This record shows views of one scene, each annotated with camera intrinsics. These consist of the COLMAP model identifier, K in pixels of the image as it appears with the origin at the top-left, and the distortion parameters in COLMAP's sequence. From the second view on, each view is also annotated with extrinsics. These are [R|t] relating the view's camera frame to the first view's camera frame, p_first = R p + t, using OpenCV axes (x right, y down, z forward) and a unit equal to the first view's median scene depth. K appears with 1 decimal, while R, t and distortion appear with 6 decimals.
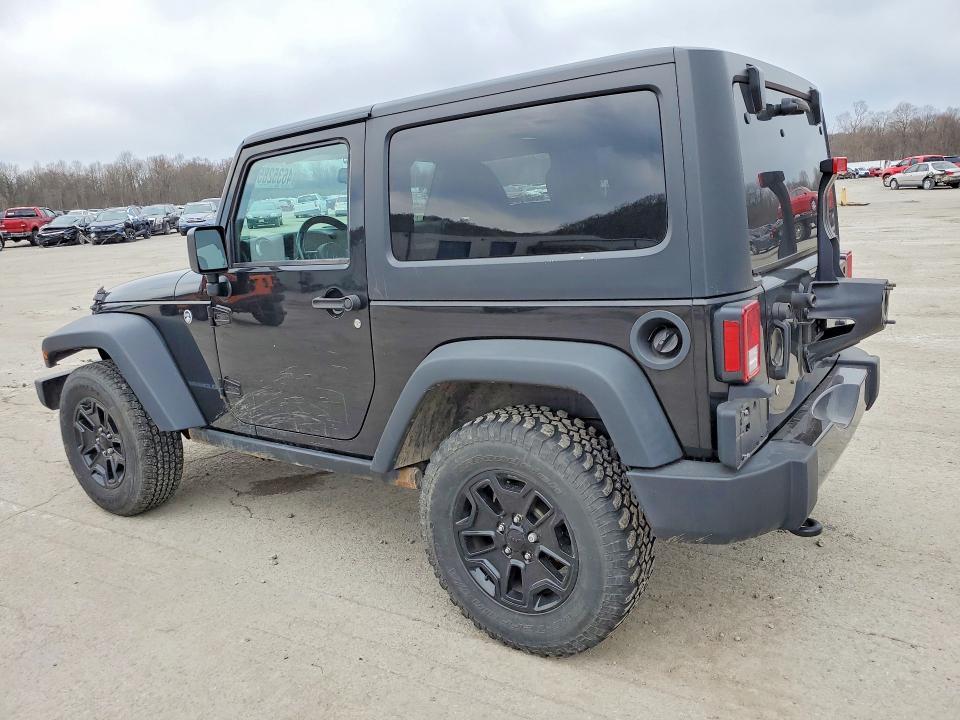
lens RADIAL K [[755.5, 0, 480.0], [0, 755.5, 360.0], [0, 0, 1]] dist [0.021777, 0.006515]
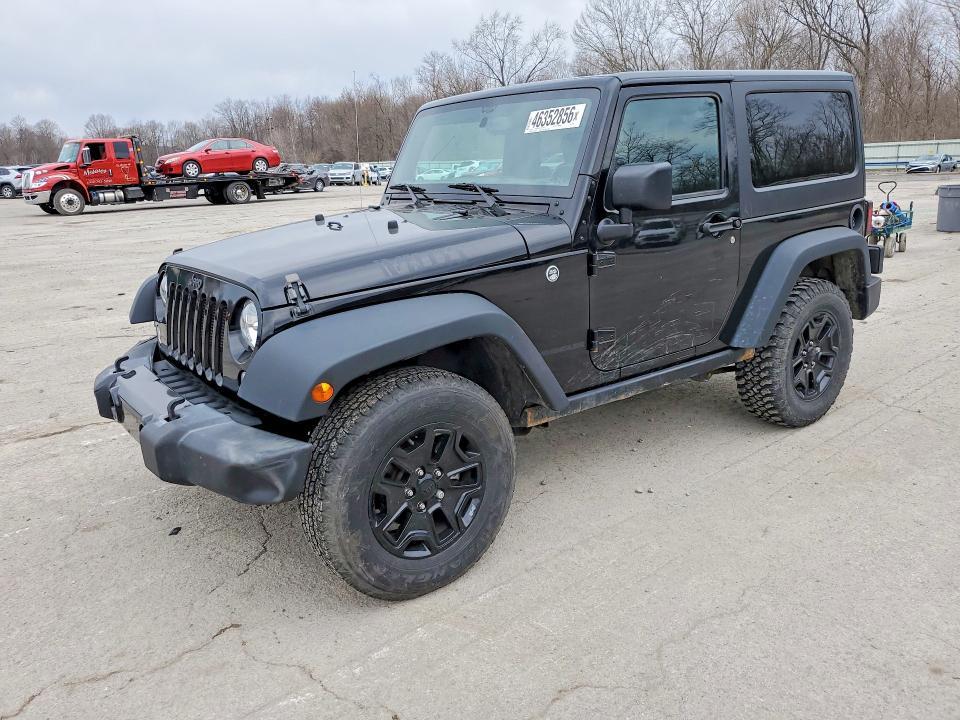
lens RADIAL K [[755.5, 0, 480.0], [0, 755.5, 360.0], [0, 0, 1]] dist [0.021777, 0.006515]
pose [[0.304613, -0.193345, 0.932646, -1.505879], [0.220407, 0.966912, 0.128461, -0.109380], [-0.926624, 0.166431, 0.337148, 0.979226]]
